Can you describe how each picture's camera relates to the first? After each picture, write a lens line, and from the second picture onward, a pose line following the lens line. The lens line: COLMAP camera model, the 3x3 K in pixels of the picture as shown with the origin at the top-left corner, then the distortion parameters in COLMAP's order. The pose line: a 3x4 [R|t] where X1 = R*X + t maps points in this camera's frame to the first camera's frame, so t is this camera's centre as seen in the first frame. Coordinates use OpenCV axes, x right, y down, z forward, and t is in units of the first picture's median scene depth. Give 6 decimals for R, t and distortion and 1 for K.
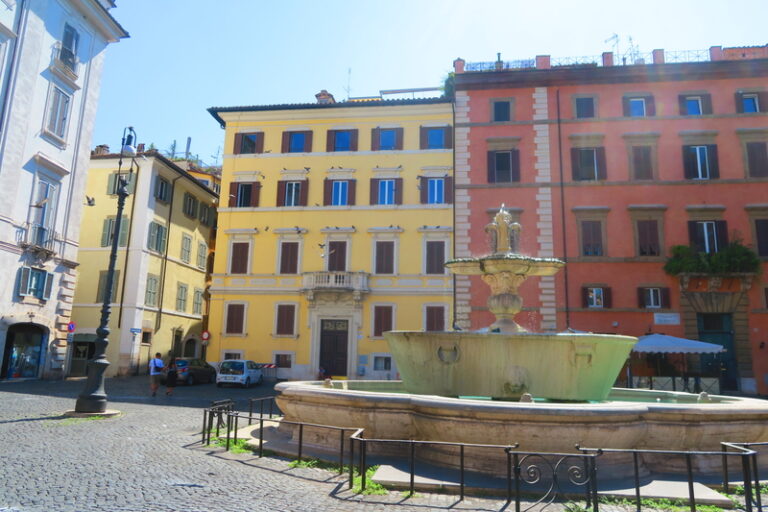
lens RADIAL K [[541.1, 0, 384.1], [0, 541.1, 263.4], [0, 0, 1]] dist [0.002382, -0.001958]
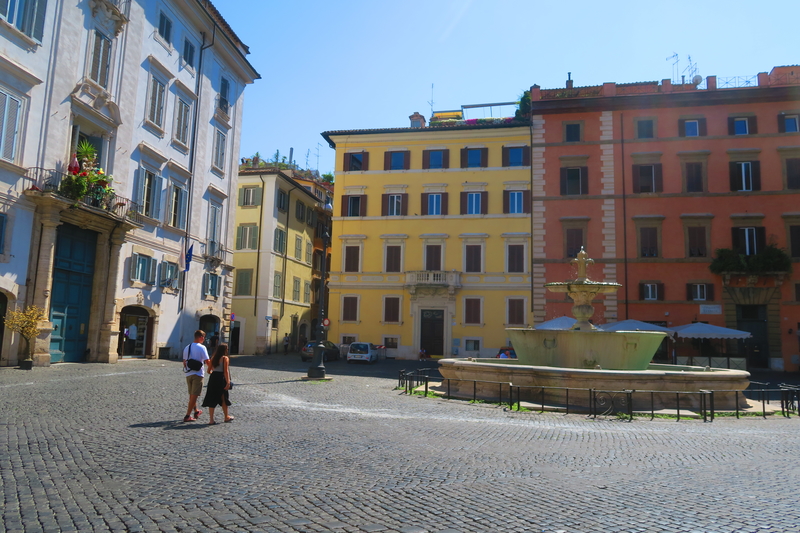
lens RADIAL K [[563.6, 0, 400.1], [0, 563.6, 274.2], [0, 0, 1]] dist [0.002382, -0.001958]
pose [[0.997915, -0.005968, -0.064267, -0.083060], [0.009999, 0.997989, 0.062590, -0.057402], [0.063764, -0.063102, 0.995968, -0.273726]]
